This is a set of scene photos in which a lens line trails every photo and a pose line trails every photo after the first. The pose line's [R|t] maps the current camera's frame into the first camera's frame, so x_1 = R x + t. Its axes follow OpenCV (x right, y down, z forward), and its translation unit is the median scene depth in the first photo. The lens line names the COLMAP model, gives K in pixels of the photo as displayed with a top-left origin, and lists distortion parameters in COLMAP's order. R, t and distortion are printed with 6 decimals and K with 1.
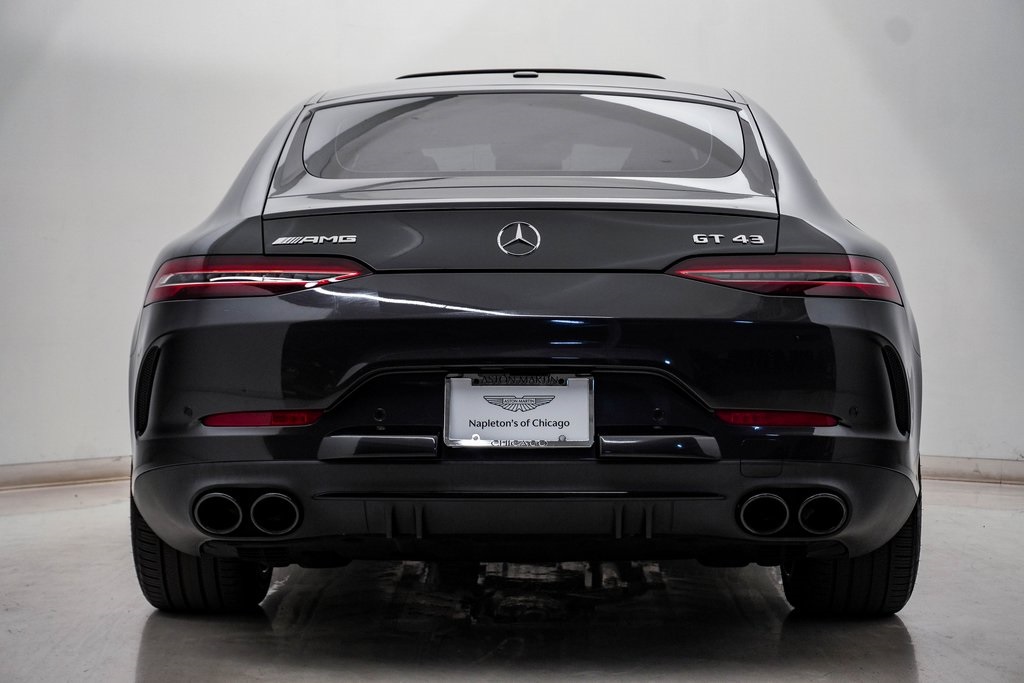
lens RADIAL K [[2188.3, 0, 516.6], [0, 2188.3, 345.5], [0, 0, 1]] dist [0.031618, 0.000000]
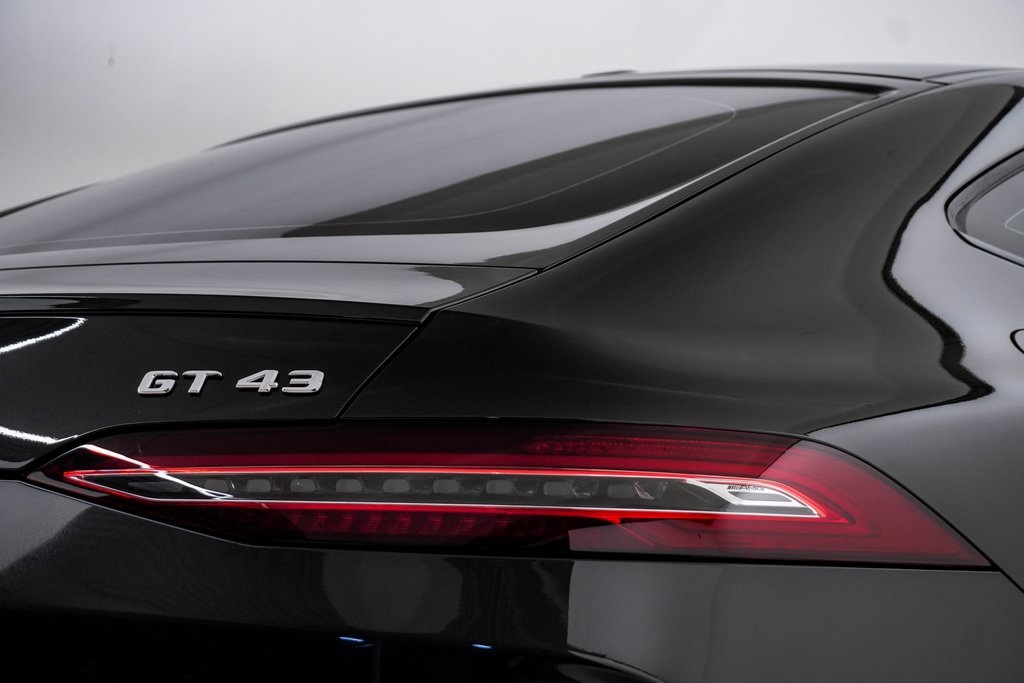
lens RADIAL K [[2082.4, 0, 509.8], [0, 2082.4, 341.2], [0, 0, 1]] dist [0.066914, 0.000000]
pose [[0.838523, -0.028214, -0.544135, 0.326746], [-0.011451, 0.997525, -0.069369, -0.032790], [0.544746, 0.064398, 0.836125, 0.751538]]
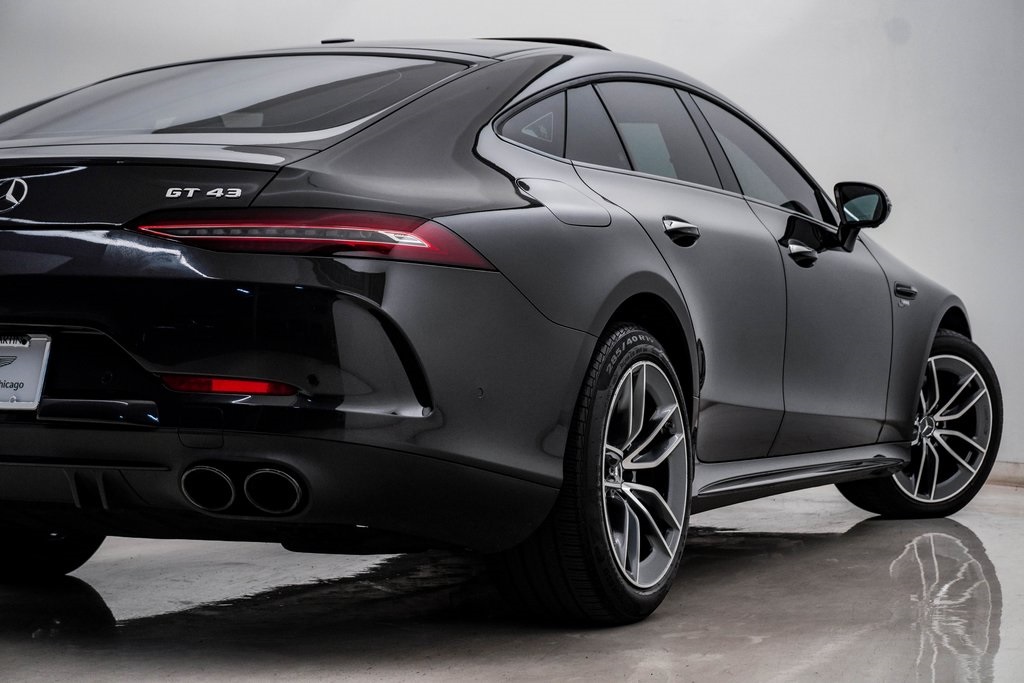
lens RADIAL K [[2188.3, 0, 515.7], [0, 2188.3, 348.8], [0, 0, 1]] dist [0.031618, 0.000000]
pose [[0.907318, 0.015702, -0.420151, 0.621079], [-0.016131, 0.999867, 0.002534, 0.013460], [0.420135, 0.004478, 0.907451, 0.212649]]
